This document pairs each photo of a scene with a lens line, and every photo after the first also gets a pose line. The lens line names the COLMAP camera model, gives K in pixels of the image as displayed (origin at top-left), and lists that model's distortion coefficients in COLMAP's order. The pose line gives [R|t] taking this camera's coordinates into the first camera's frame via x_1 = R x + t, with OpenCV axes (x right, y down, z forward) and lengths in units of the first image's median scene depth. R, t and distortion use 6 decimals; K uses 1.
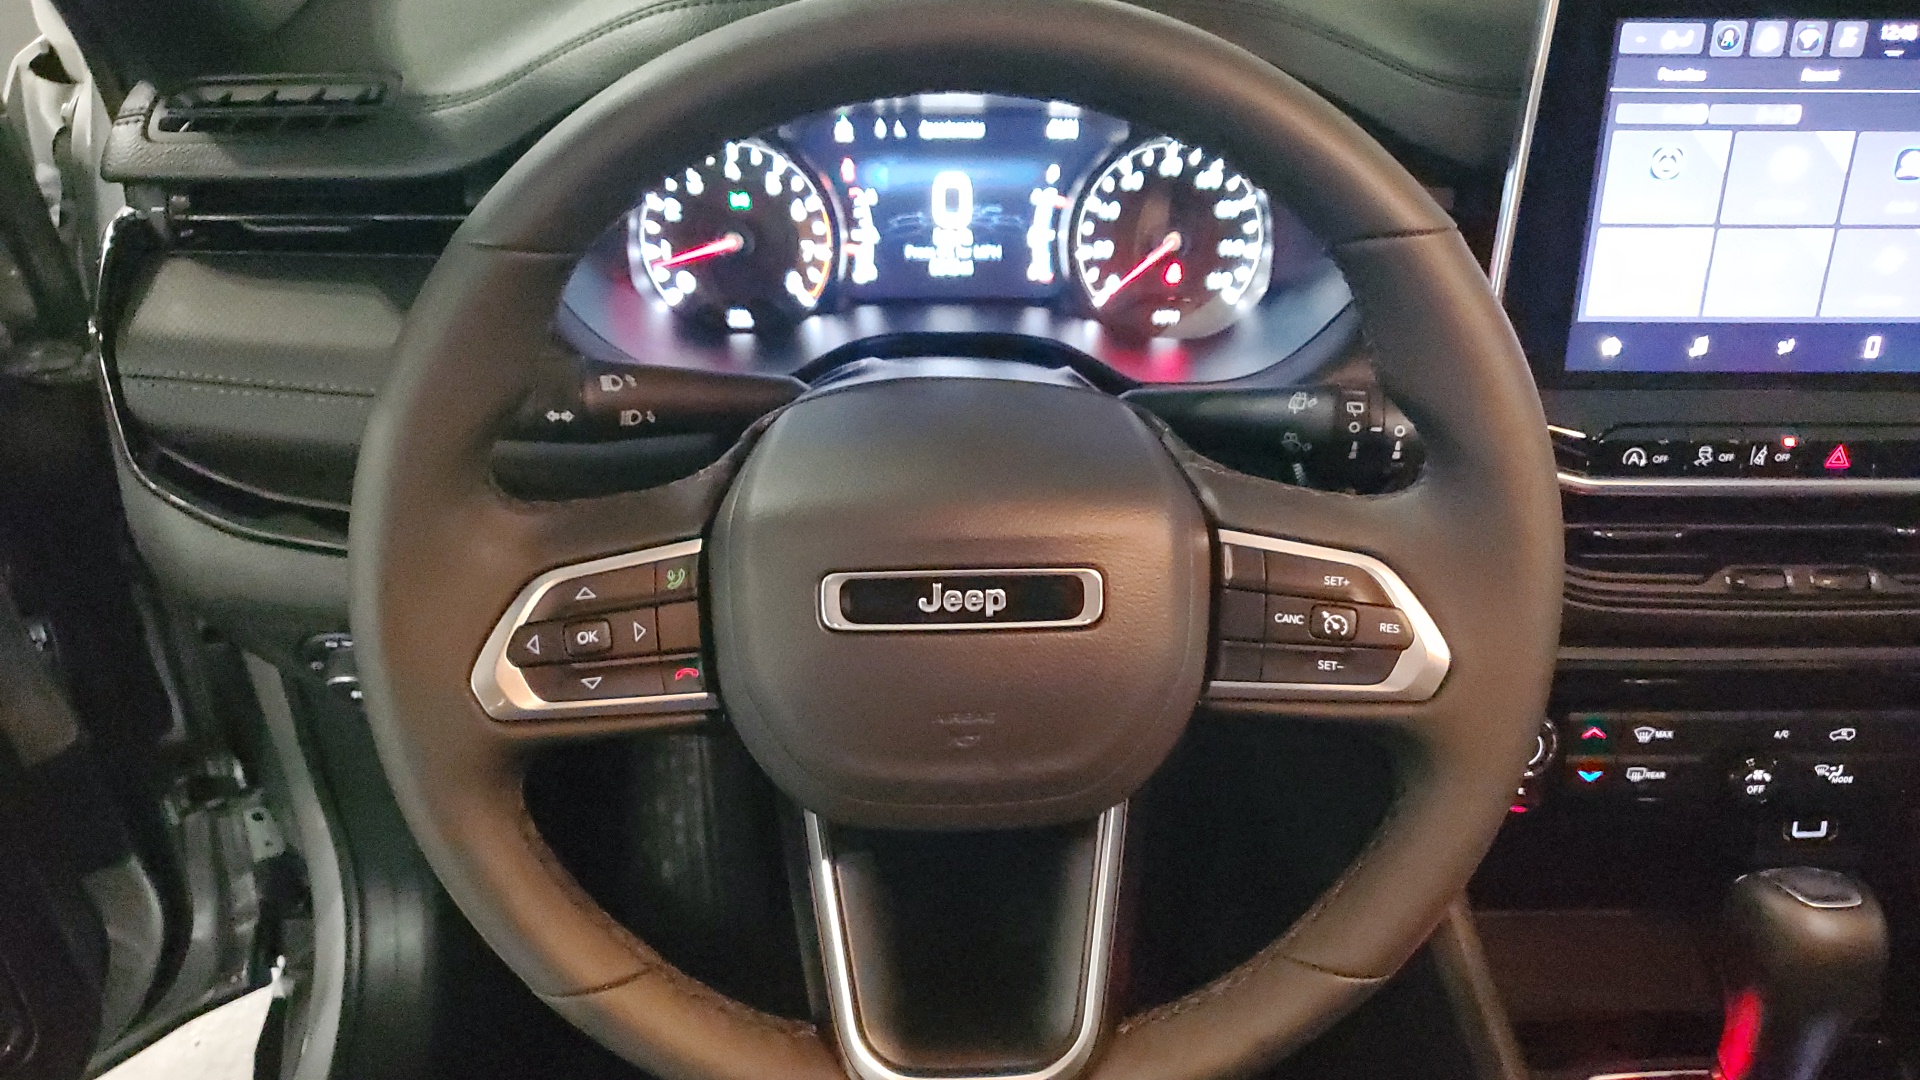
lens RADIAL K [[1505.7, 0, 971.9], [0, 1505.7, 539.0], [0, 0, 1]] dist [0.029066, -0.034275]
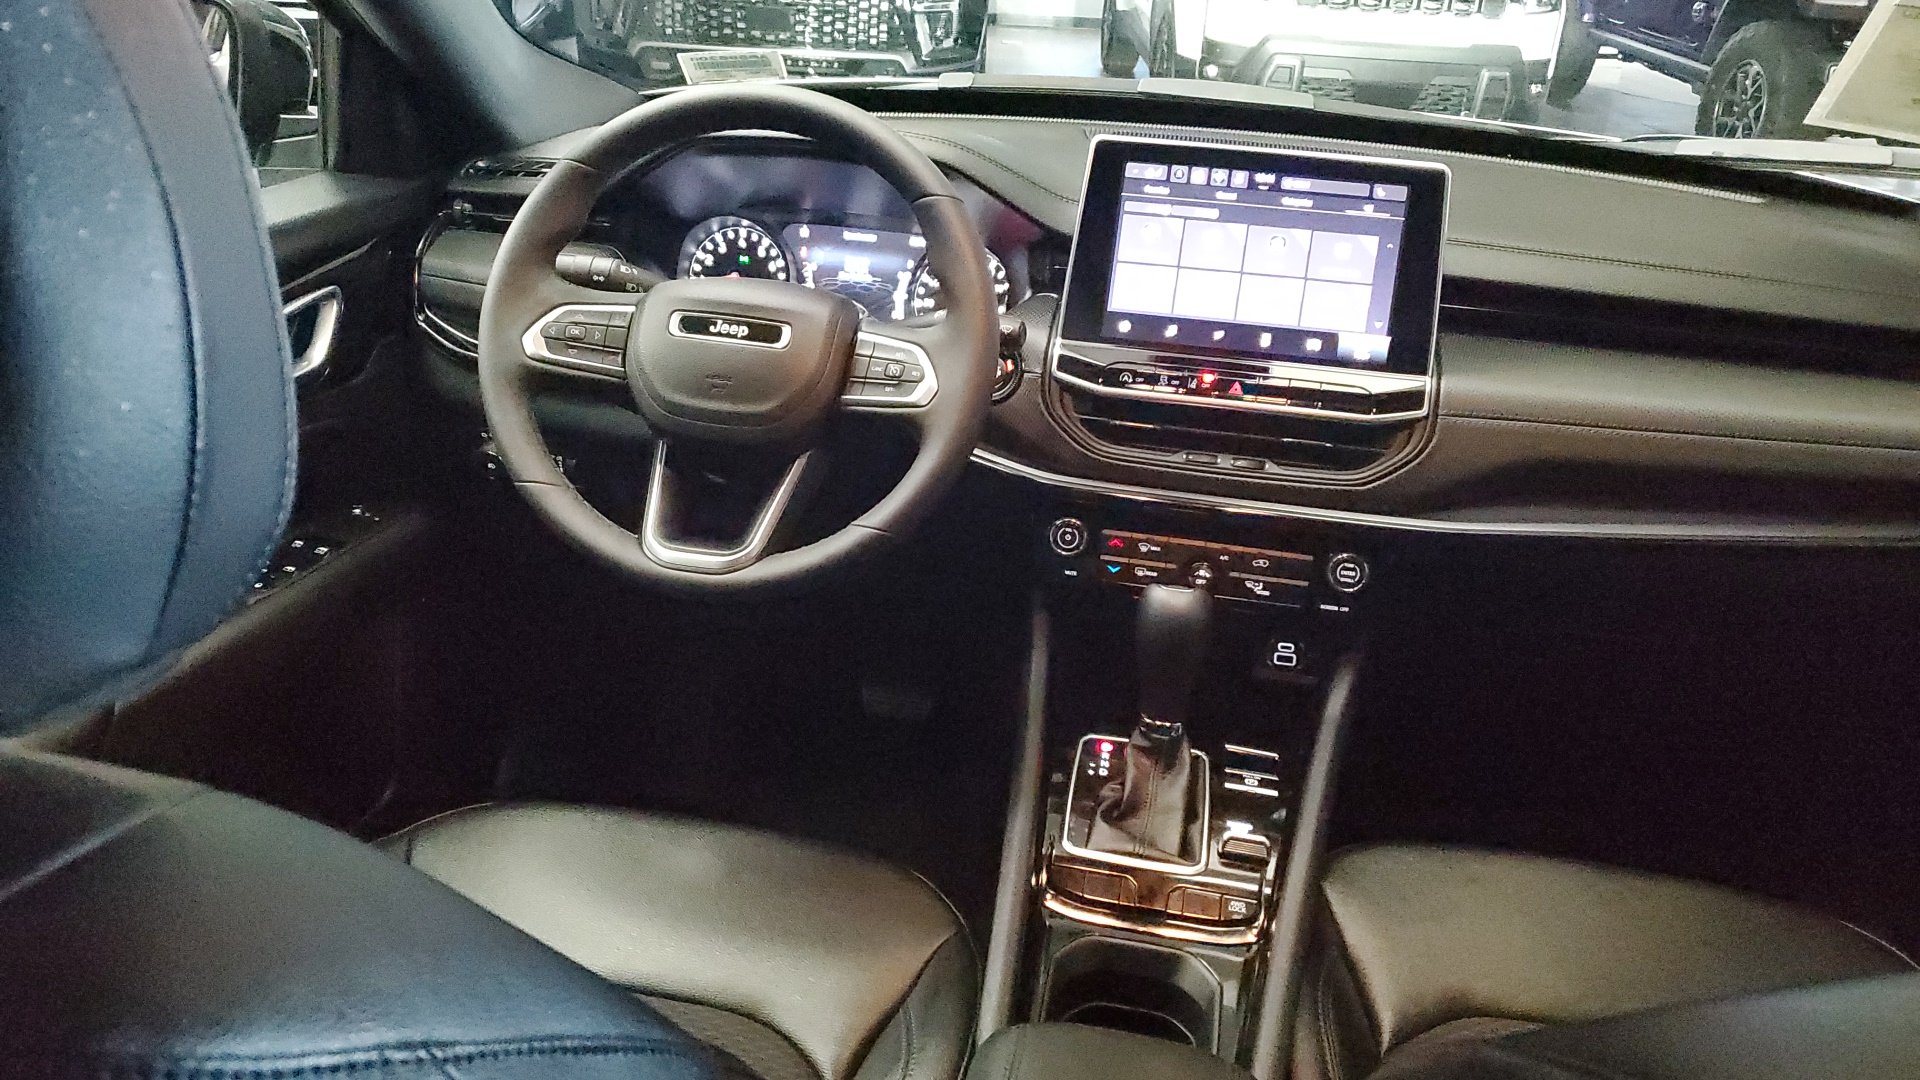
lens RADIAL K [[1505.7, 0, 925.4], [0, 1505.7, 562.6], [0, 0, 1]] dist [0.029066, -0.034275]
pose [[0.969875, 0.118889, -0.212620, 0.574262], [-0.168775, 0.957337, -0.234565, 0.608792], [0.175662, 0.263384, 0.948563, -0.732788]]
